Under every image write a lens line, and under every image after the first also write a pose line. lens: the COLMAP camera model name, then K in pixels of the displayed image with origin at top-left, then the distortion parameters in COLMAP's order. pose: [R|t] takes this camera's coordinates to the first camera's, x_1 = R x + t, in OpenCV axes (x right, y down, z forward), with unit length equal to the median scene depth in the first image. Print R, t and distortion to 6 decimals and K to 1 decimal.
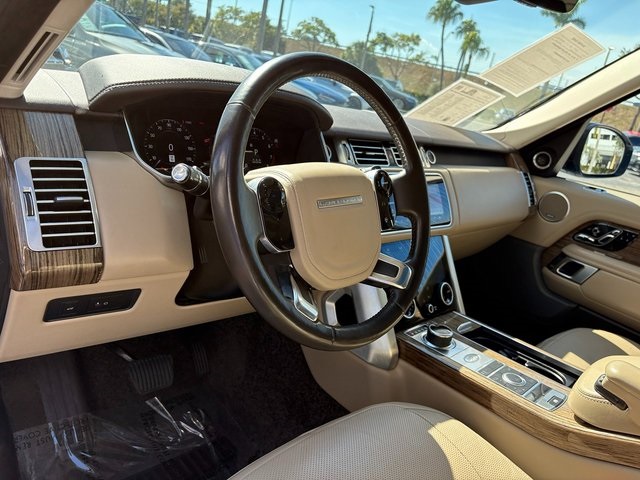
lens RADIAL K [[486.0, 0, 324.5], [0, 486.0, 241.5], [0, 0, 1]] dist [0.047352, -0.054934]
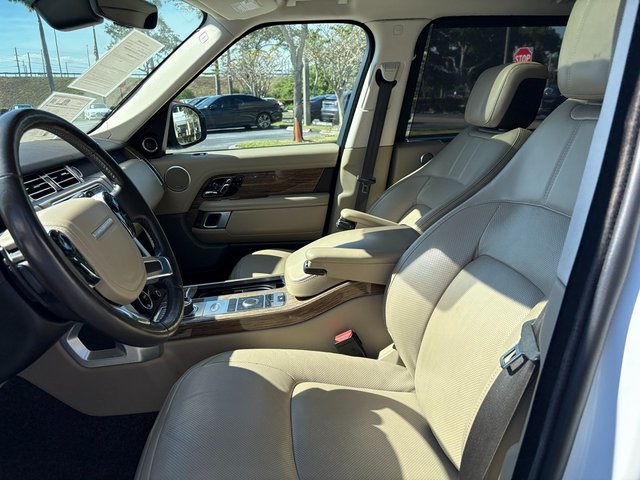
lens RADIAL K [[486.0, 0, 316.2], [0, 486.0, 242.2], [0, 0, 1]] dist [0.047352, -0.054934]
pose [[0.616891, -0.419632, 0.665848, -0.194109], [0.396358, 0.896535, 0.197801, -0.036160], [-0.679960, 0.141893, 0.719389, -0.067814]]
